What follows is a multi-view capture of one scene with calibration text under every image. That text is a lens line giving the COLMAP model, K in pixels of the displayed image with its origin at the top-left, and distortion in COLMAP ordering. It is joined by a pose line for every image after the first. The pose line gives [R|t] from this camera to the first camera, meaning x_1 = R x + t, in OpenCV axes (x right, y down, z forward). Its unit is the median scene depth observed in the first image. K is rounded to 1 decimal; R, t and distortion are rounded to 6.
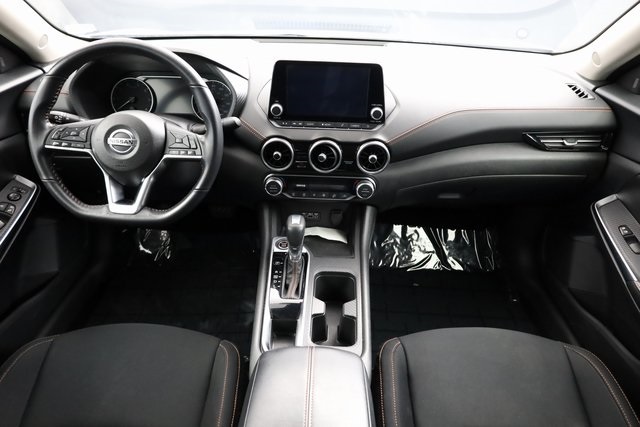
lens RADIAL K [[432.1, 0, 320.0], [0, 432.1, 213.5], [0, 0, 1]] dist [-0.011049, -0.002028]
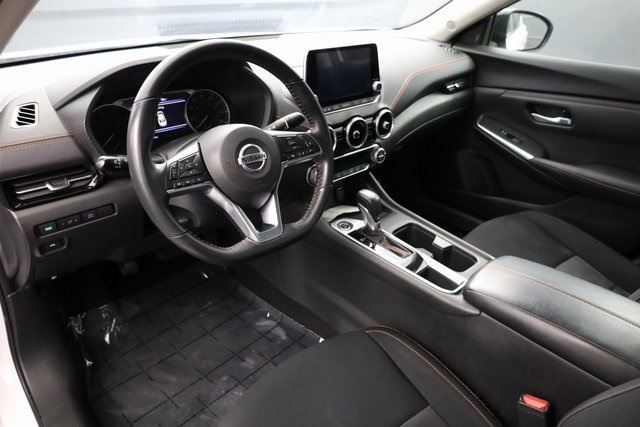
lens RADIAL K [[432.1, 0, 320.0], [0, 432.1, 213.5], [0, 0, 1]] dist [-0.011049, -0.002028]
pose [[0.719496, -0.347442, 0.601340, -0.895070], [0.359070, 0.927257, 0.106128, -0.105884], [-0.594470, 0.139565, 0.791914, 0.255806]]
